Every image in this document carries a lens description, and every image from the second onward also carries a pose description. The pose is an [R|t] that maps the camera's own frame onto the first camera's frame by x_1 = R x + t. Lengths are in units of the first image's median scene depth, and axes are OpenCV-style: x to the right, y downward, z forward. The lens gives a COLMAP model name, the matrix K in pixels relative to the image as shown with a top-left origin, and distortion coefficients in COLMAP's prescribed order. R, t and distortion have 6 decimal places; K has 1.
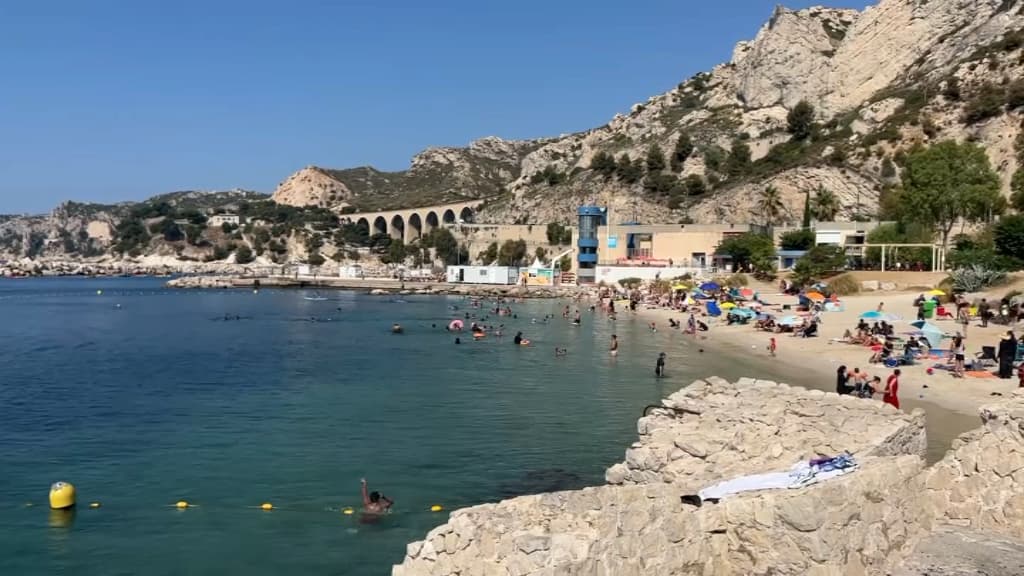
lens RADIAL K [[925.2, 0, 512.3], [0, 925.2, 288.5], [0, 0, 1]] dist [0.015102, 0.008017]
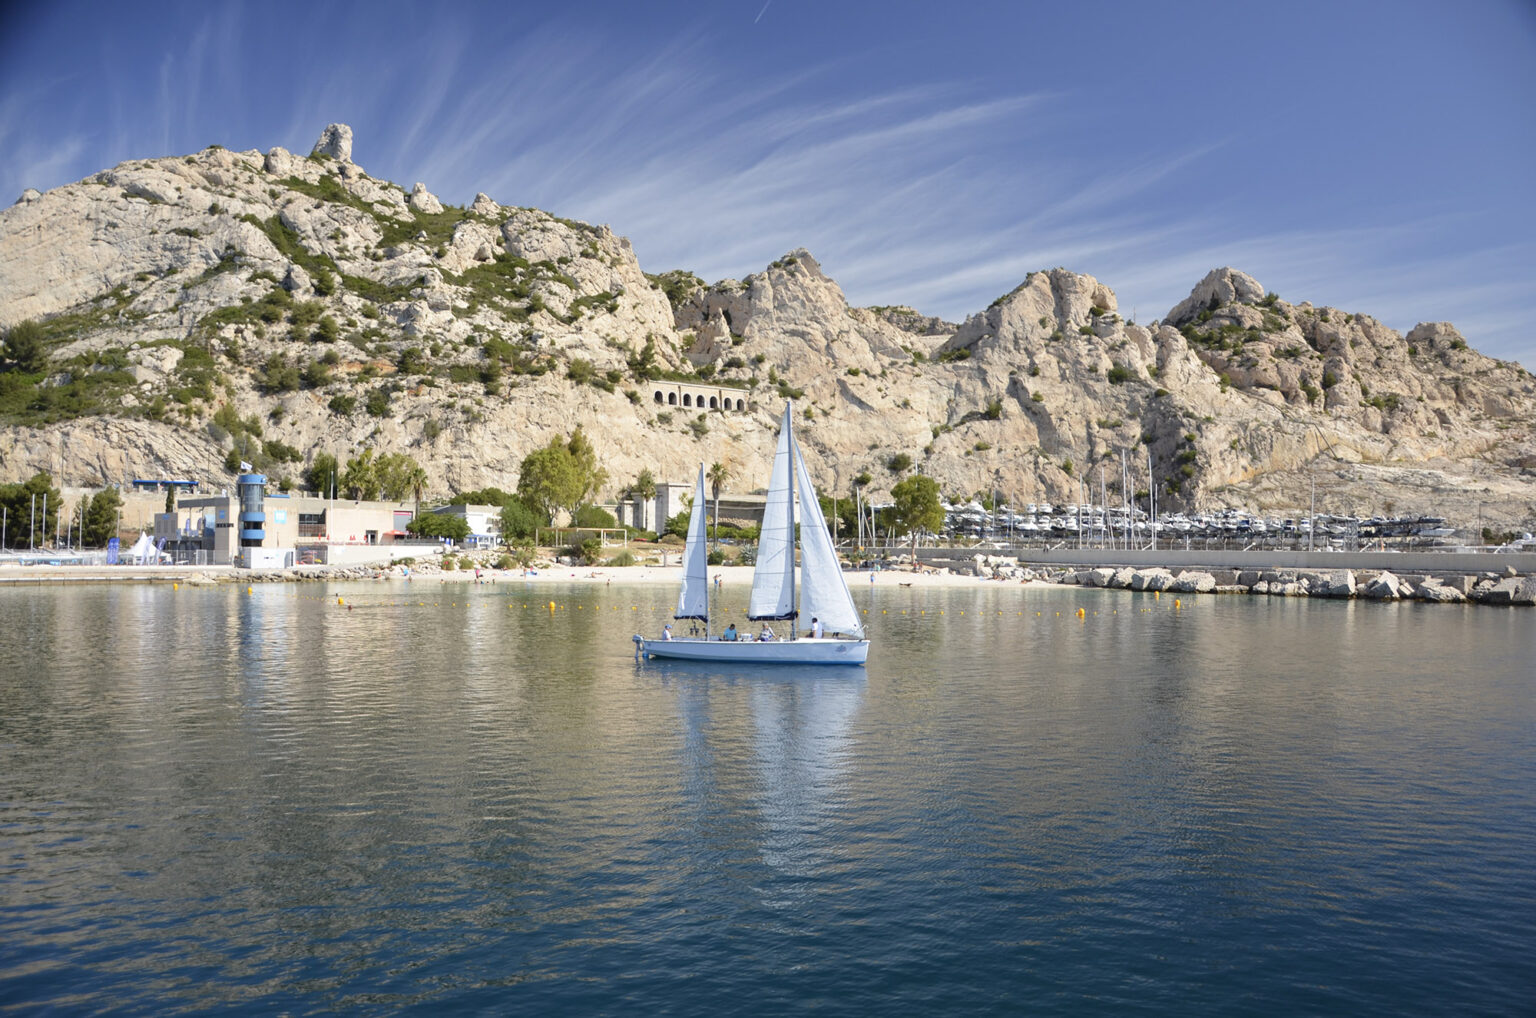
lens RADIAL K [[2656.4, 0, 768.0], [0, 2656.4, 508.9], [0, 0, 1]] dist [-0.009359, 0.000000]
pose [[-0.095535, -0.001990, 0.995424, -2.192708], [0.010193, 0.999944, 0.002977, -0.053982], [-0.995374, 0.010431, -0.095510, 0.690152]]
